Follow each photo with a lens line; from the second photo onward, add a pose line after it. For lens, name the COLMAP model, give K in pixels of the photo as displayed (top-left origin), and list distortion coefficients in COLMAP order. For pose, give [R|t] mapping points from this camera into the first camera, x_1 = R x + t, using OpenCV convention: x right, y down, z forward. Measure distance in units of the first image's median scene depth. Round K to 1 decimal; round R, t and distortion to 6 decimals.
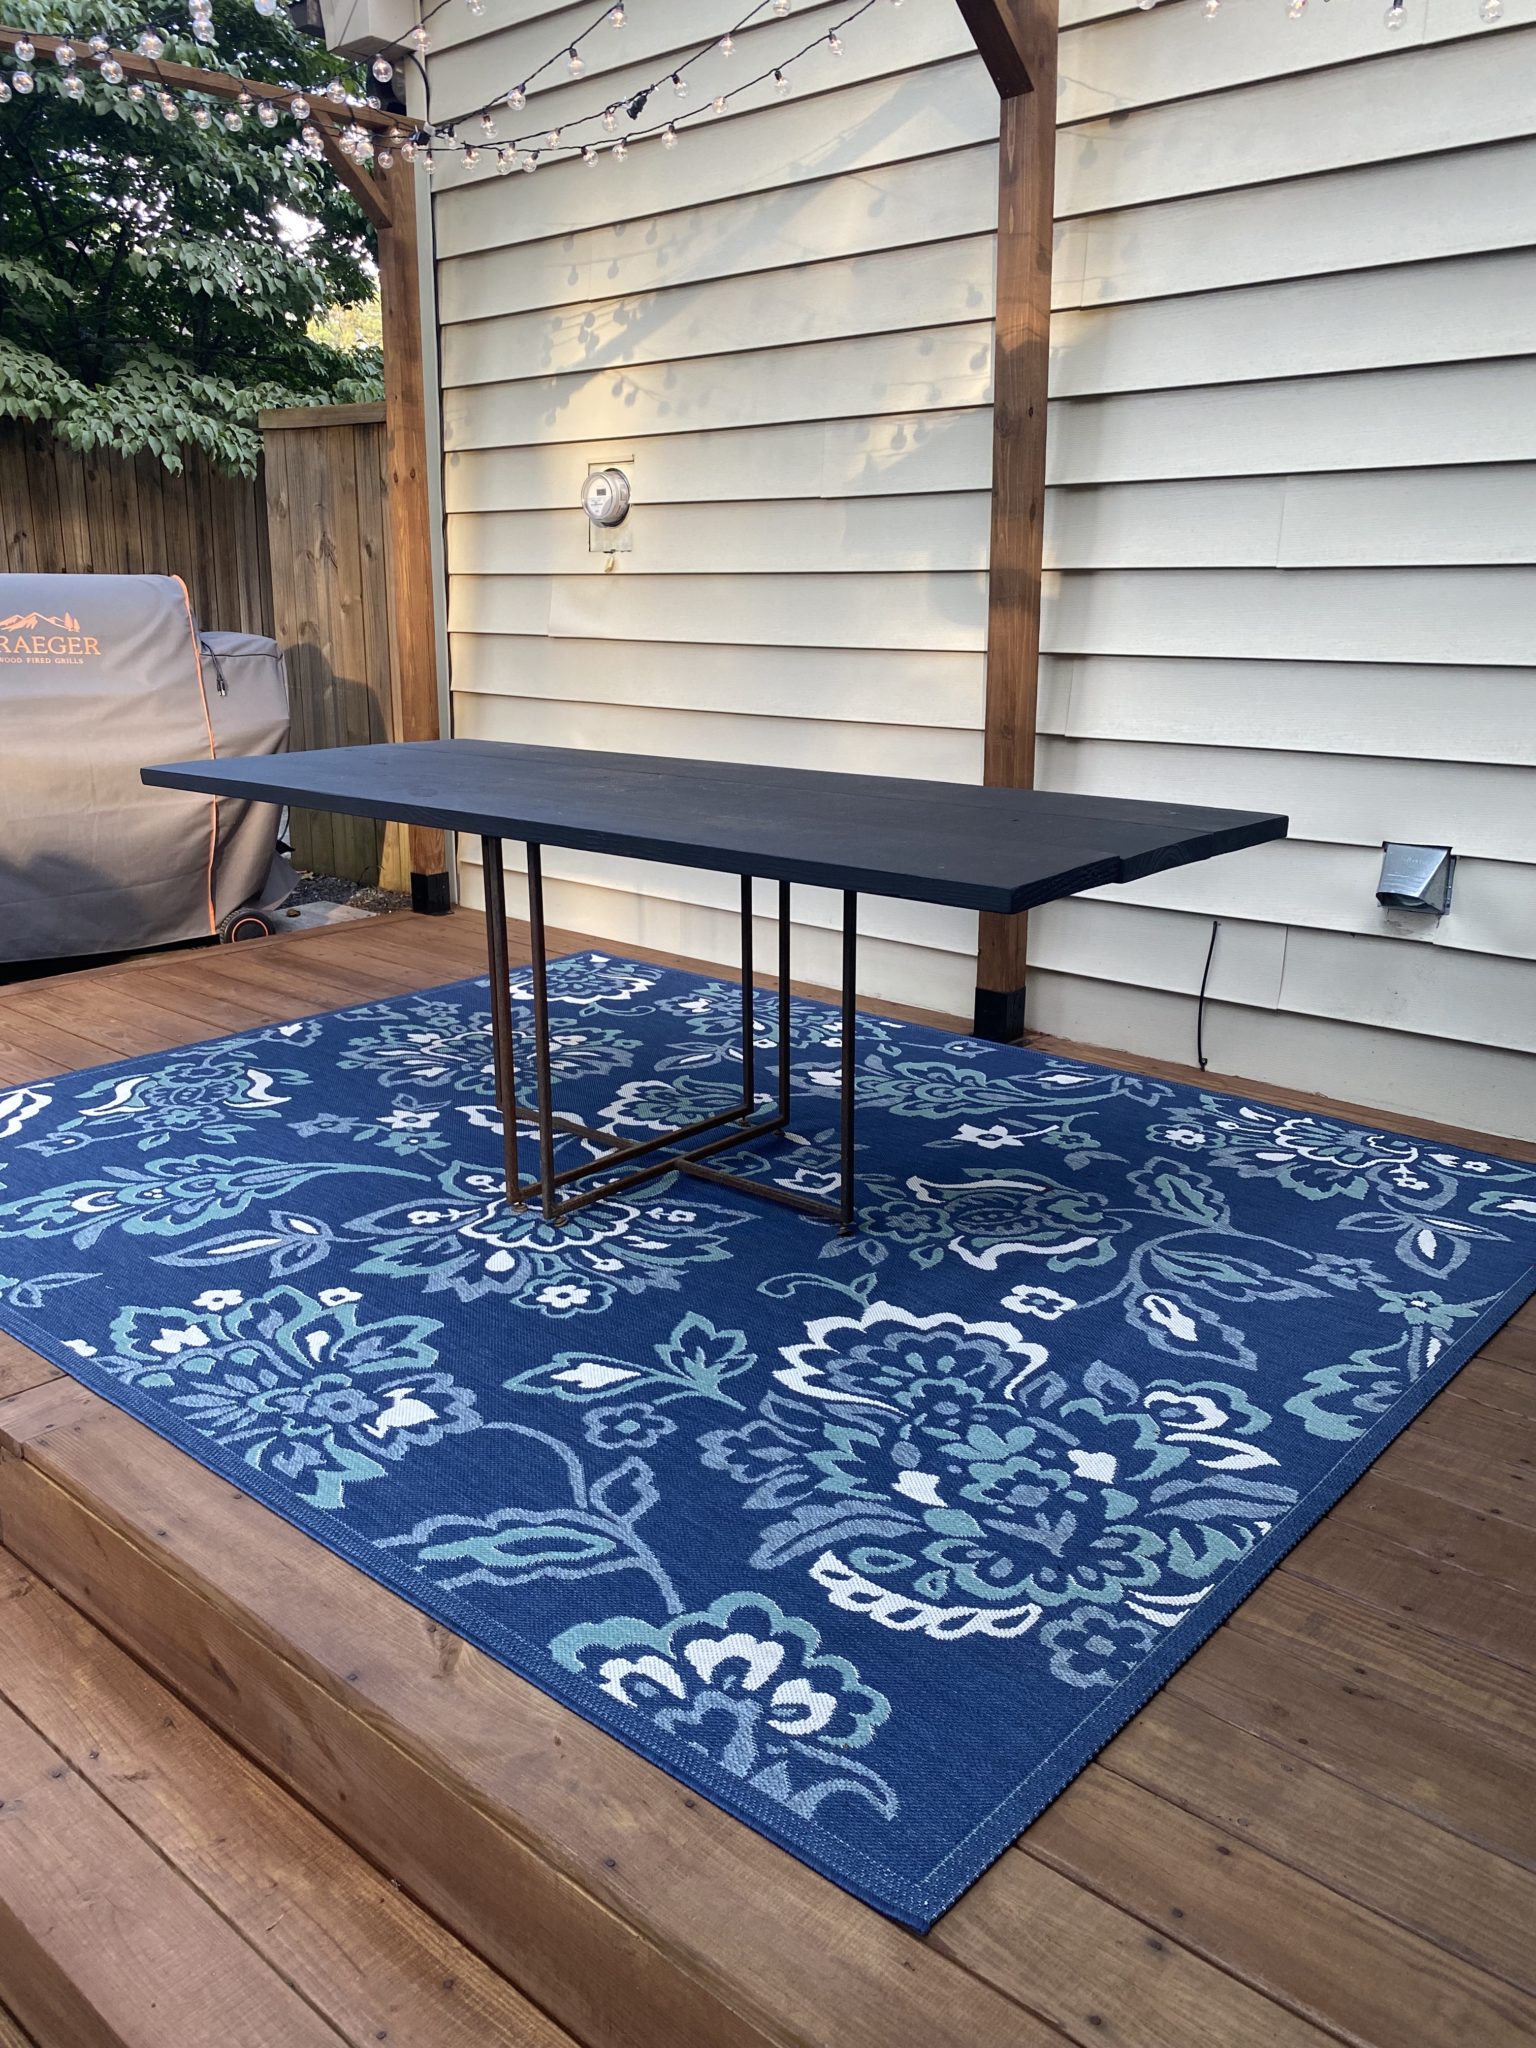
lens RADIAL K [[1552.9, 0, 780.6], [0, 1552.9, 1016.7], [0, 0, 1]] dist [0.030103, -0.021387]
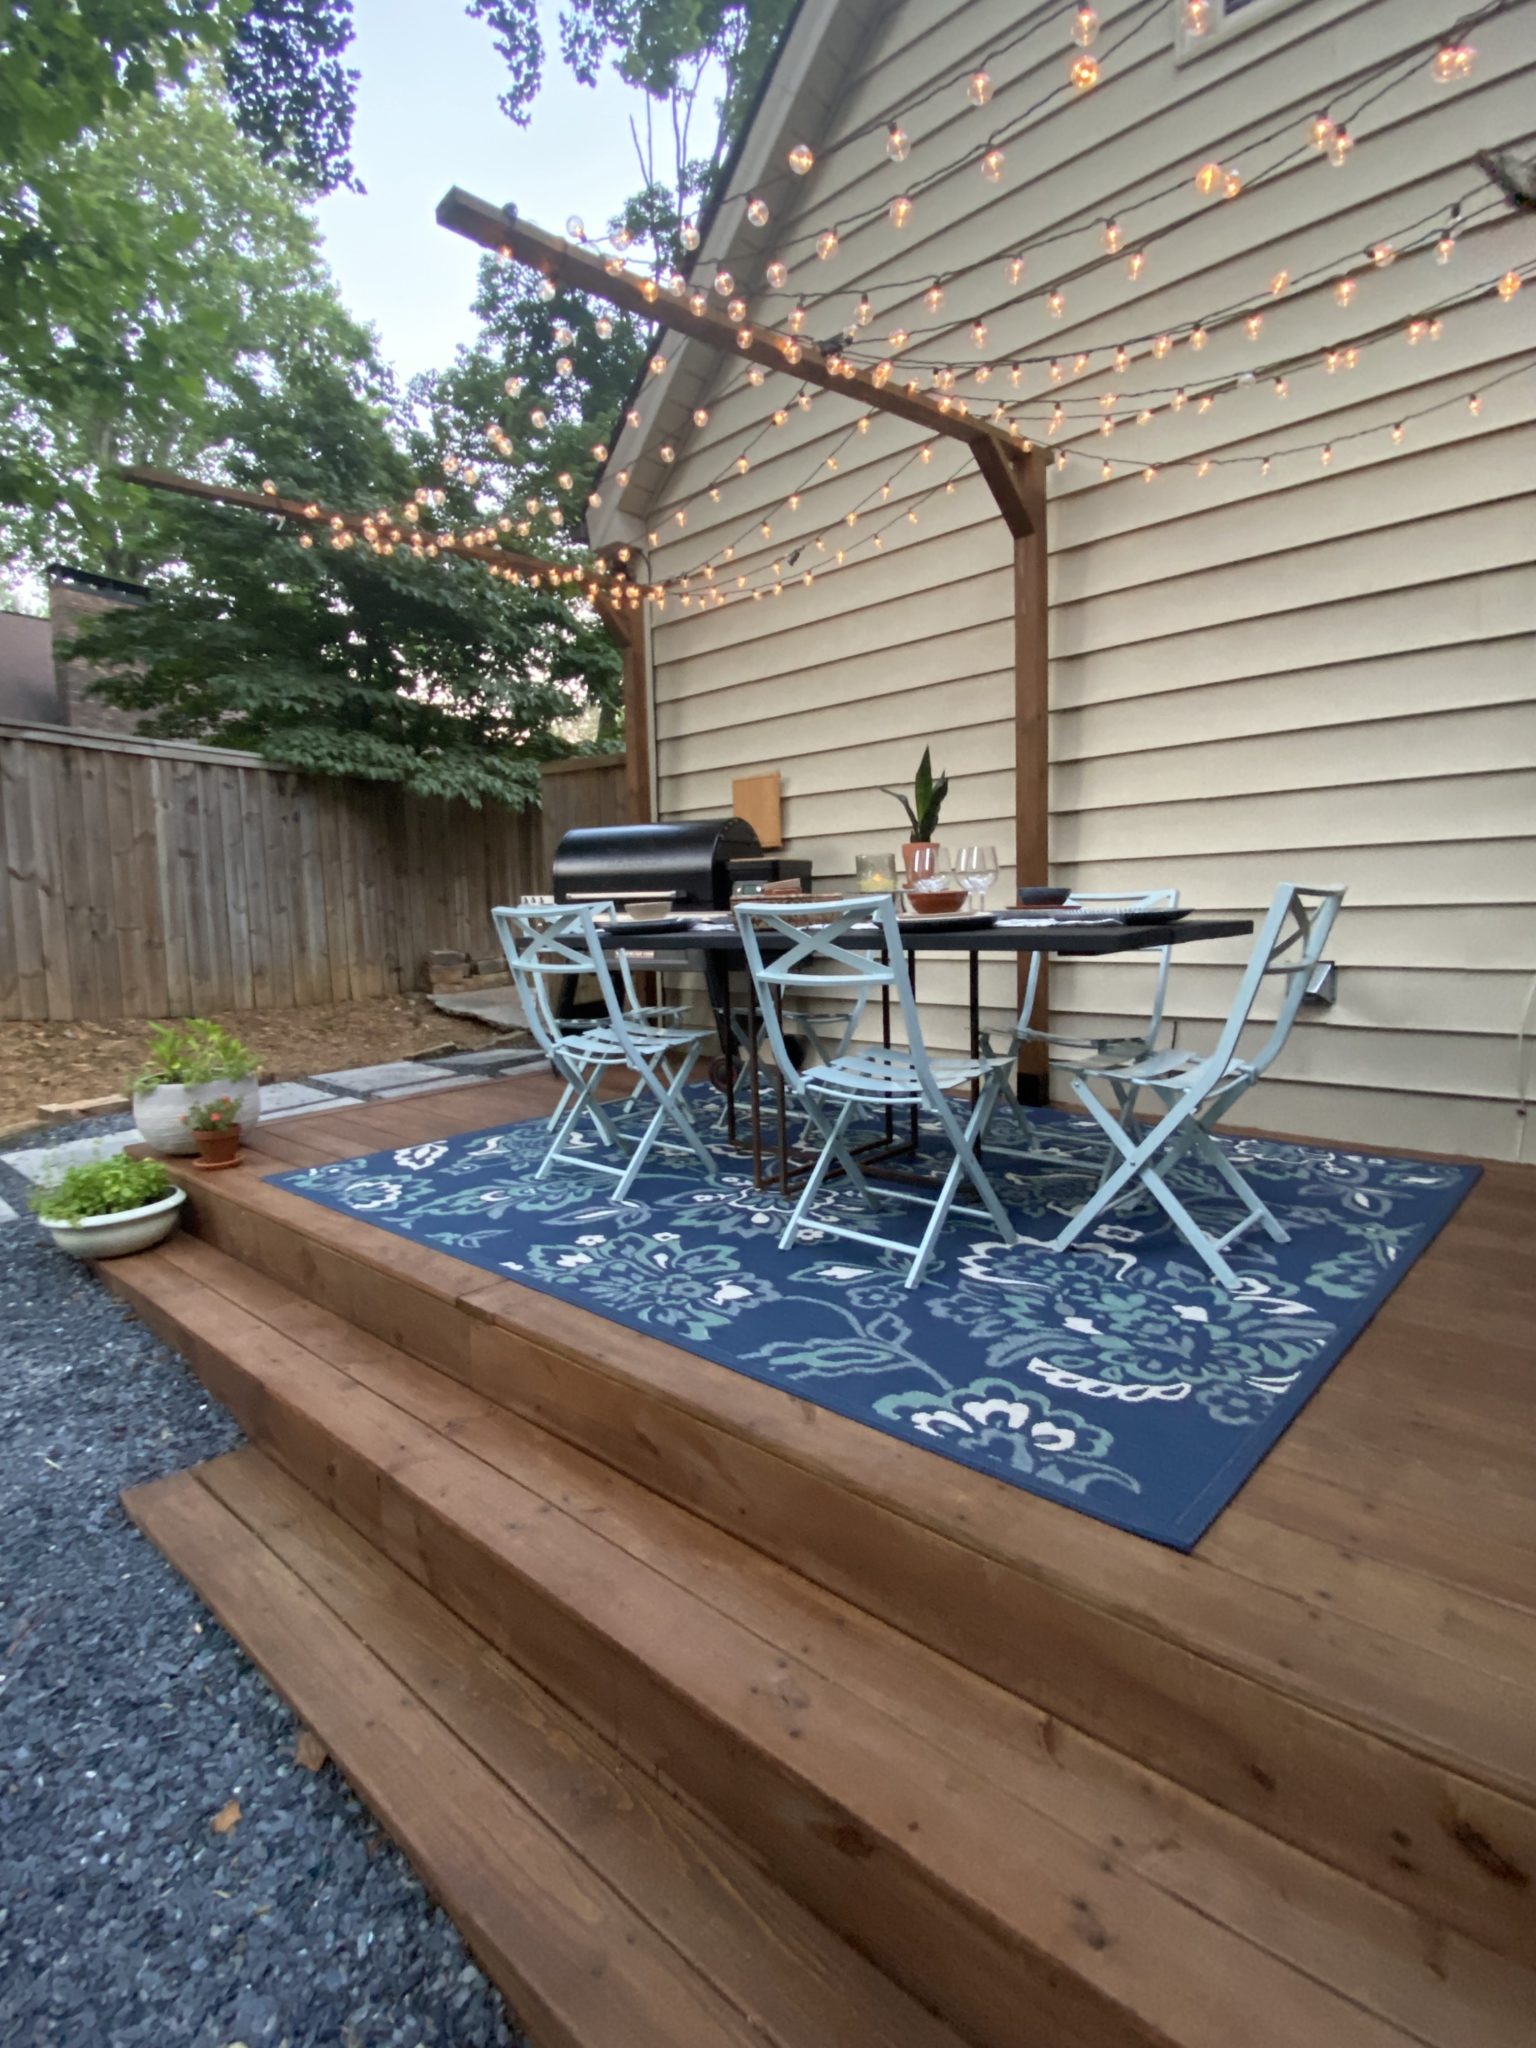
lens RADIAL K [[994.0, 0, 774.1], [0, 994.0, 1035.2], [0, 0, 1]] dist [0.032109, -0.004720]
pose [[0.999161, -0.027336, -0.030501, -0.123989], [0.022993, 0.990627, -0.134643, 0.103503], [0.033896, 0.133828, 0.990425, -0.014518]]
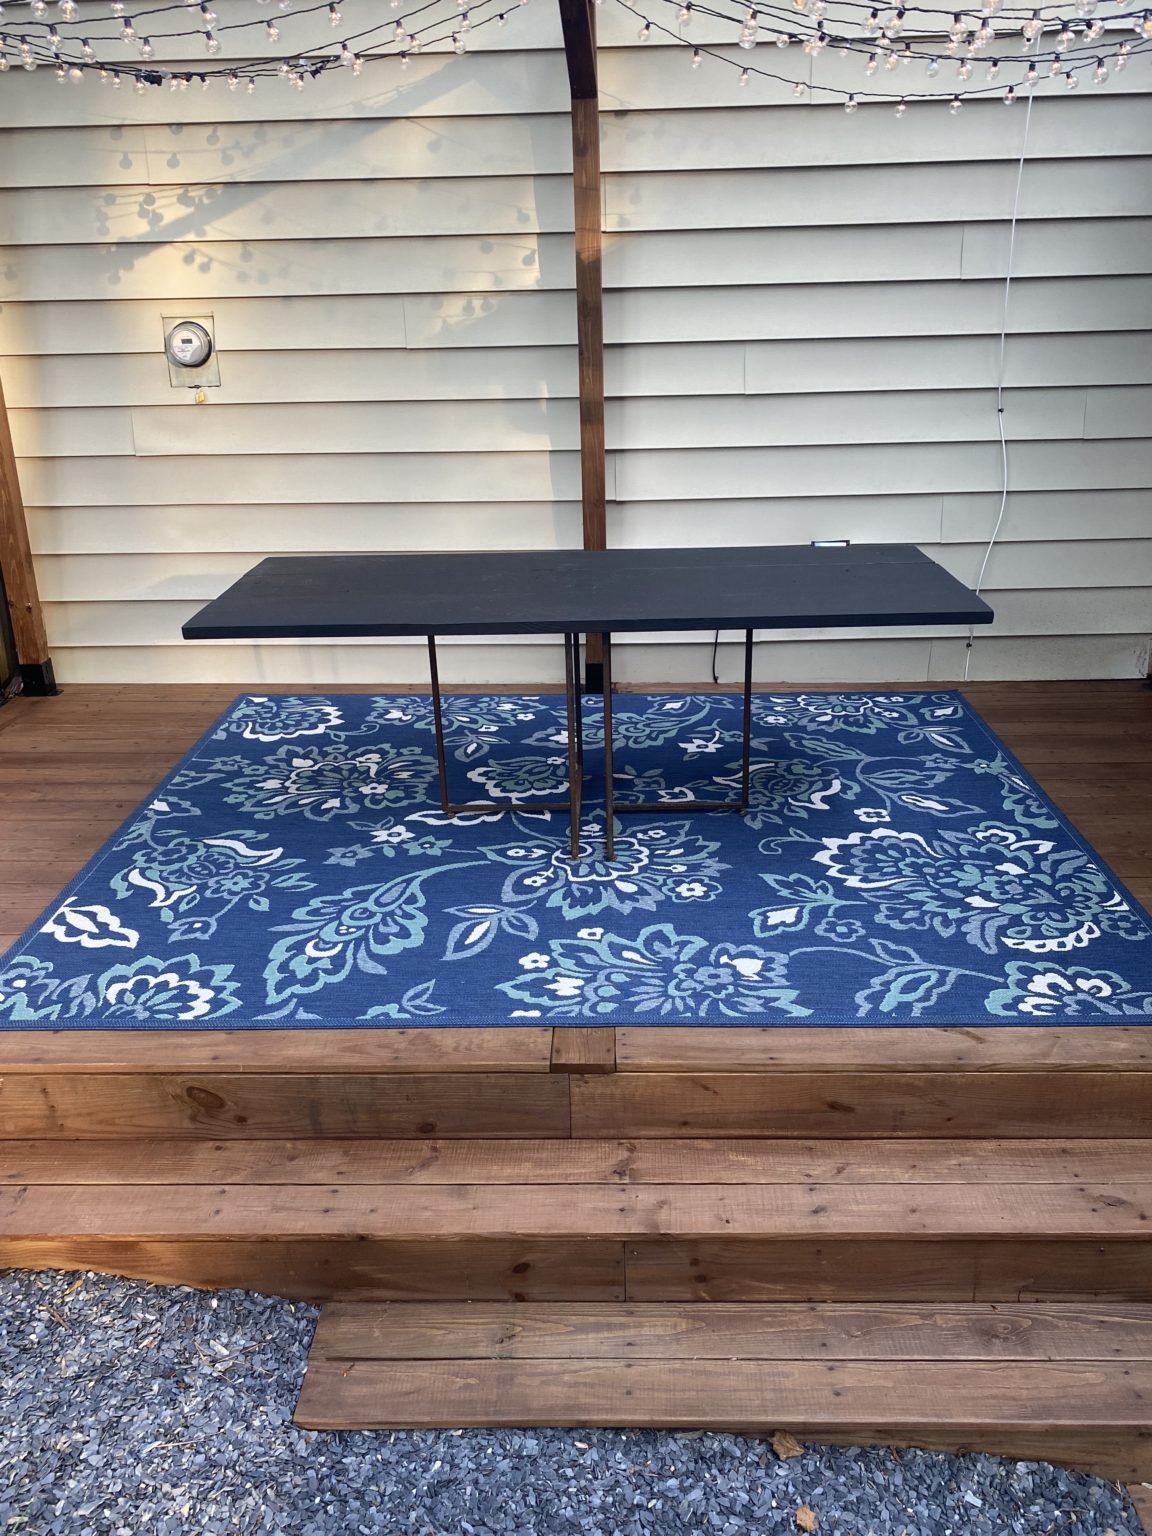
lens RADIAL K [[1164.7, 0, 586.8], [0, 1164.7, 766.2], [0, 0, 1]] dist [0.030103, -0.021387]
pose [[0.776336, -0.254188, 0.576794, -0.831059], [0.190438, 0.966905, 0.169787, -0.168201], [-0.600863, -0.021968, 0.799050, 0.053844]]
